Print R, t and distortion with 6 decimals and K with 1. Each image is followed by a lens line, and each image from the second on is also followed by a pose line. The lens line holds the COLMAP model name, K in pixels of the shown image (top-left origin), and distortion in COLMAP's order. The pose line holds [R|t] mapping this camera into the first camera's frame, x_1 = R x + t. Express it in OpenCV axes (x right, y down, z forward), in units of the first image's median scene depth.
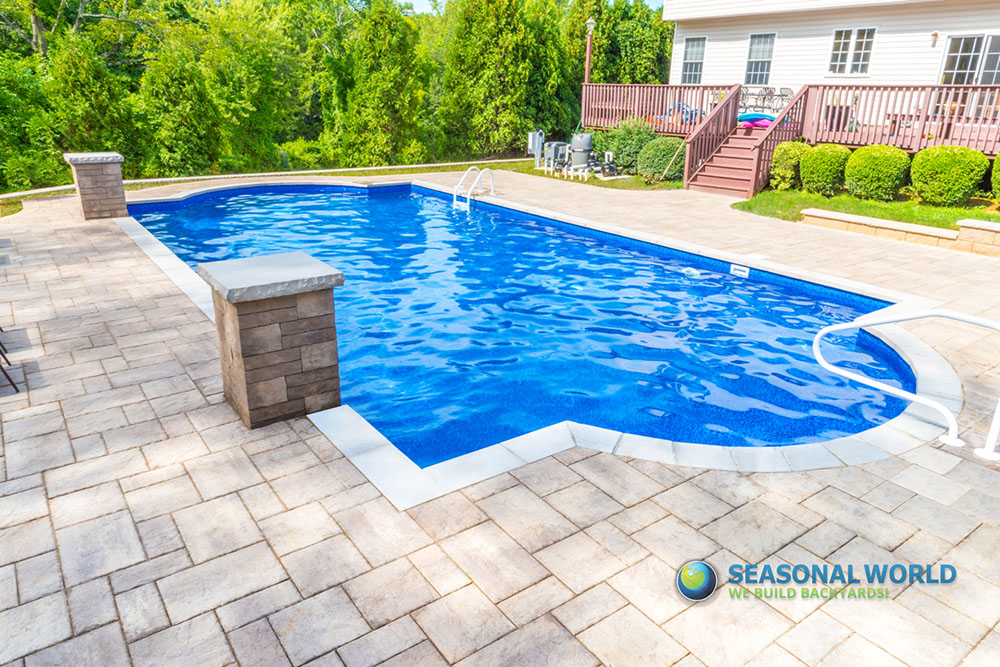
lens RADIAL K [[682.2, 0, 530.6], [0, 682.2, 335.8], [0, 0, 1]] dist [0.007275, 0.001461]
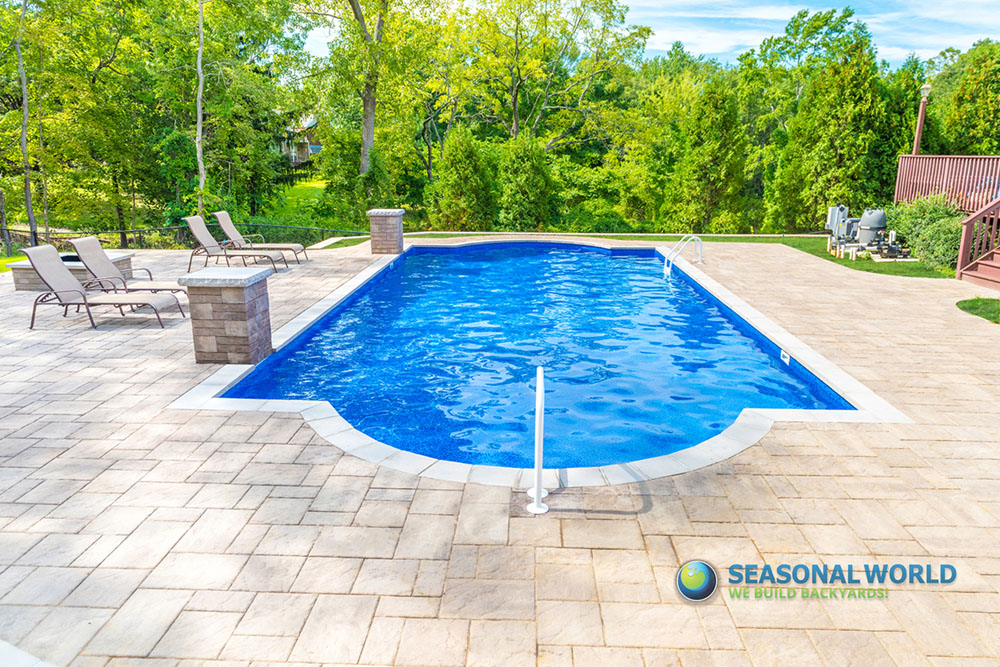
lens RADIAL K [[691.6, 0, 503.6], [0, 691.6, 333.0], [0, 0, 1]] dist [-0.000086, 0.006912]
pose [[0.770162, 0.145285, -0.621081, 0.287996], [-0.208404, 0.977590, -0.029746, -0.010603], [0.602842, 0.152345, 0.783181, 0.023200]]
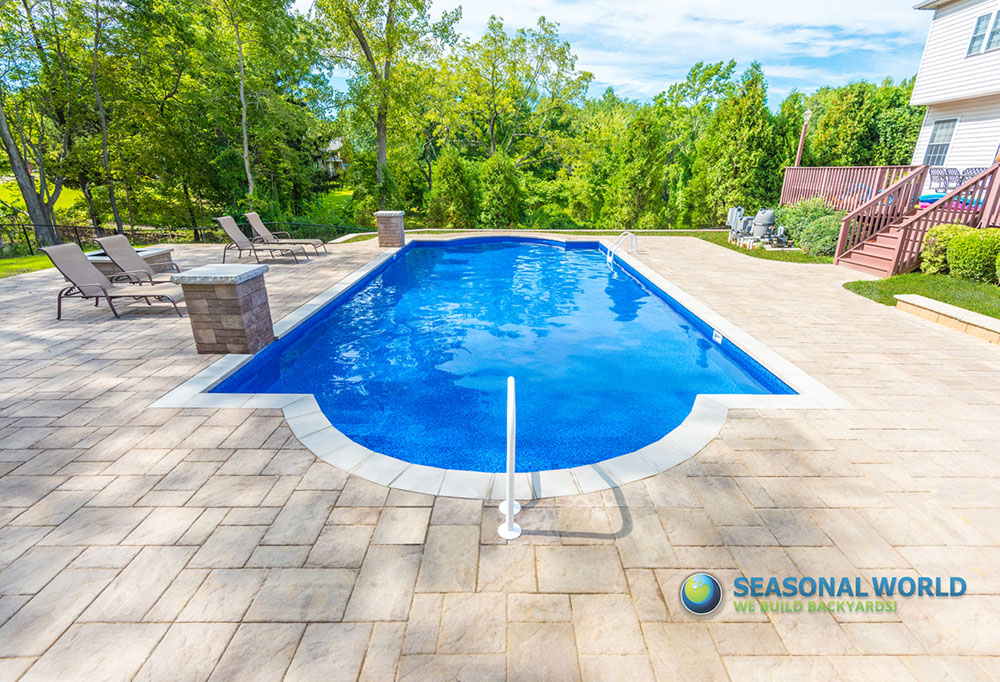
lens RADIAL K [[470.5, 0, 506.4], [0, 470.5, 342.9], [0, 0, 1]] dist [0.033881, -0.025177]
pose [[0.795651, 0.192368, -0.574398, 0.232096], [-0.197600, 0.978789, 0.054085, -0.029860], [0.572619, 0.070469, 0.816787, 0.097376]]
